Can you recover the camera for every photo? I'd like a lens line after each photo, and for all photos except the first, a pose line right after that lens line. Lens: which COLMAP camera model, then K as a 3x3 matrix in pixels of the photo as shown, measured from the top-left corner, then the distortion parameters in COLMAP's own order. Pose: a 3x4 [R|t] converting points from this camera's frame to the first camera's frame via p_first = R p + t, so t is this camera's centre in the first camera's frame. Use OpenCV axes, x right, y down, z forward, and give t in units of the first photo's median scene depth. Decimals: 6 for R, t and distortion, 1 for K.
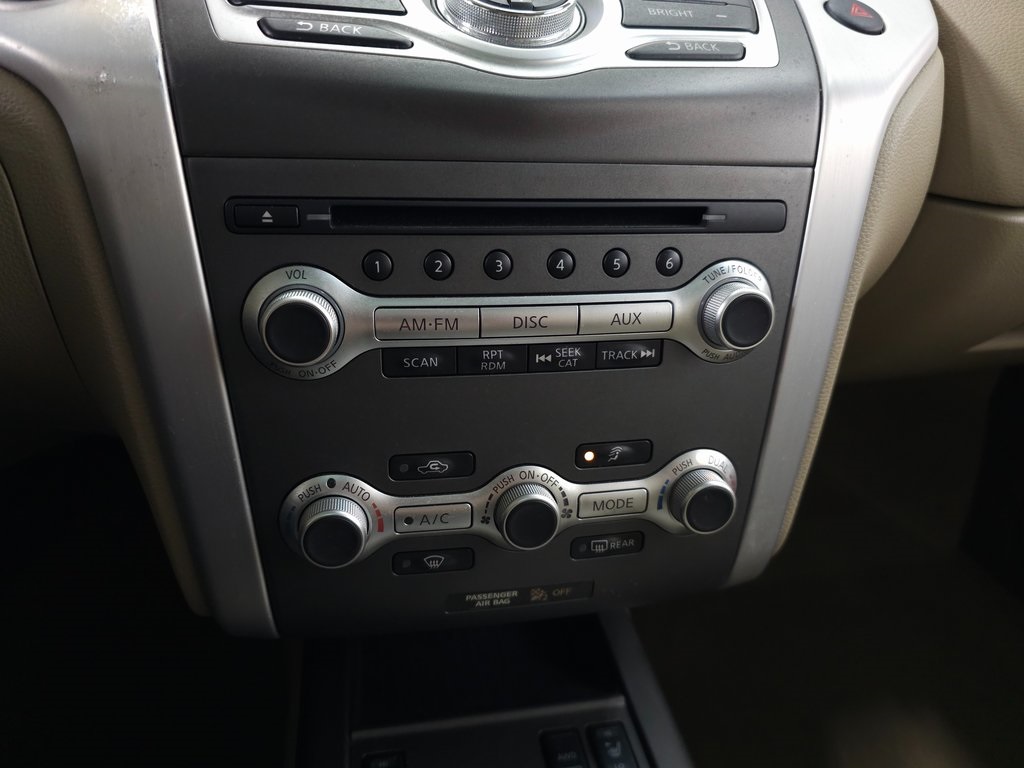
lens RADIAL K [[702.3, 0, 511.4], [0, 702.3, 379.3], [0, 0, 1]] dist [0.050691, -0.060262]
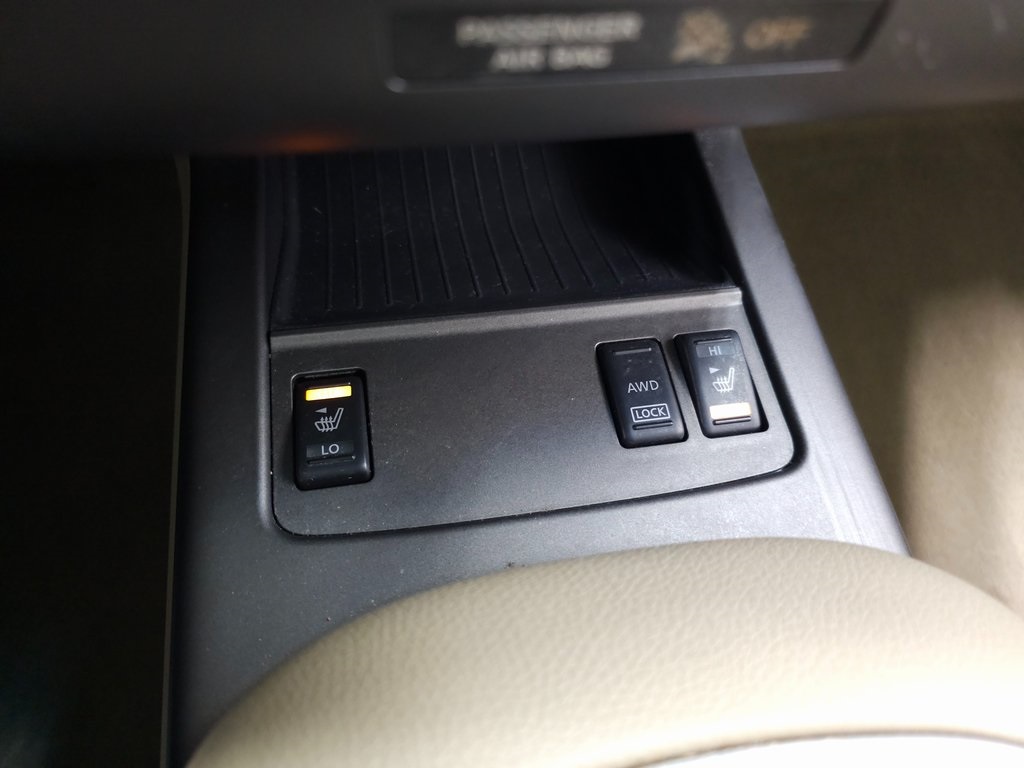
lens RADIAL K [[702.3, 0, 511.4], [0, 702.3, 379.3], [0, 0, 1]] dist [0.050691, -0.060262]
pose [[0.999391, 0.034768, -0.002979, -0.040296], [-0.026972, 0.823830, 0.566195, 0.280410], [0.022140, -0.565770, 0.824266, 0.730861]]
